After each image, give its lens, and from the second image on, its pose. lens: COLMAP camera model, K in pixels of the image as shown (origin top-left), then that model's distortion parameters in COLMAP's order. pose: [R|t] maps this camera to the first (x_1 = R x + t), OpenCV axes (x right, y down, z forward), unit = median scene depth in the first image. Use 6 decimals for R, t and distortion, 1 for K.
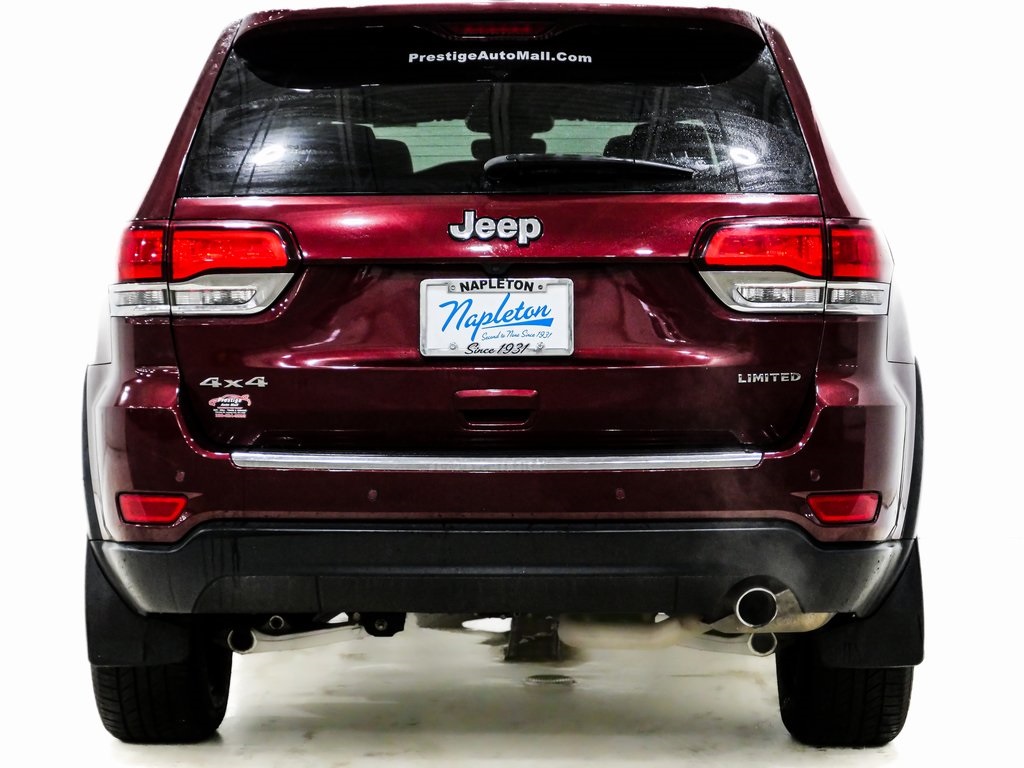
lens RADIAL K [[2521.4, 0, 512.0], [0, 2521.4, 384.0], [0, 0, 1]] dist [0.004025, 0.174206]
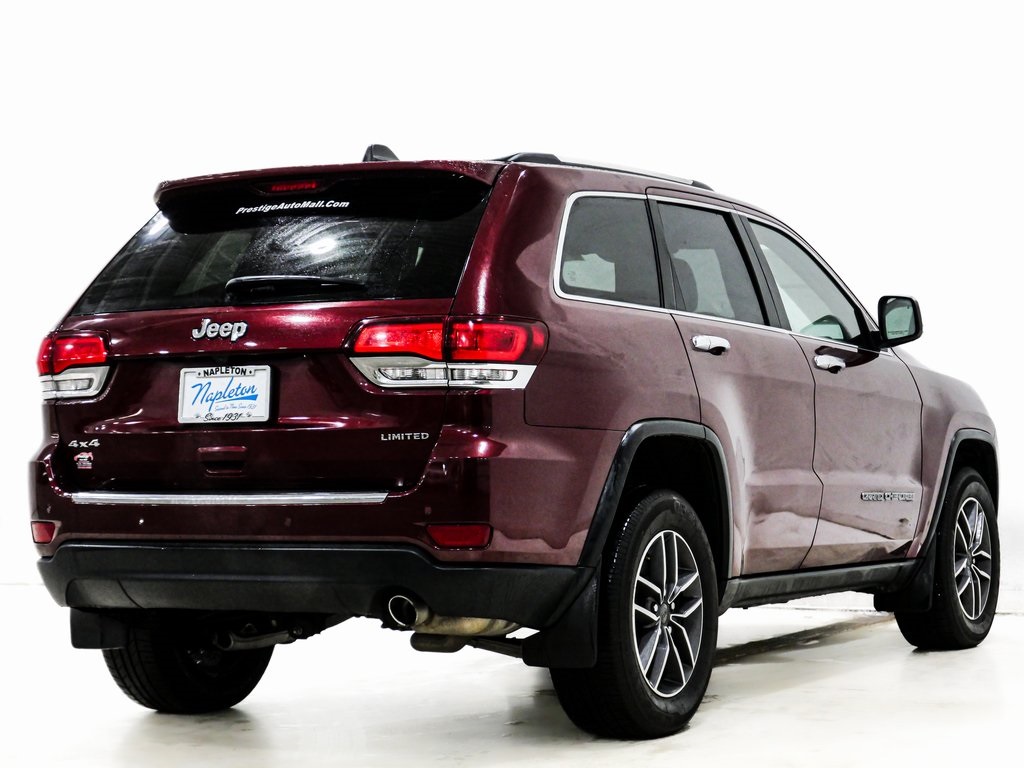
lens RADIAL K [[2412.7, 0, 512.0], [0, 2412.7, 384.0], [0, 0, 1]] dist [-0.054351, -0.368262]
pose [[0.885510, -0.020929, -0.464149, 0.747615], [-0.007049, 0.998265, -0.058461, 0.044017], [0.464567, 0.055040, 0.883826, -0.096874]]
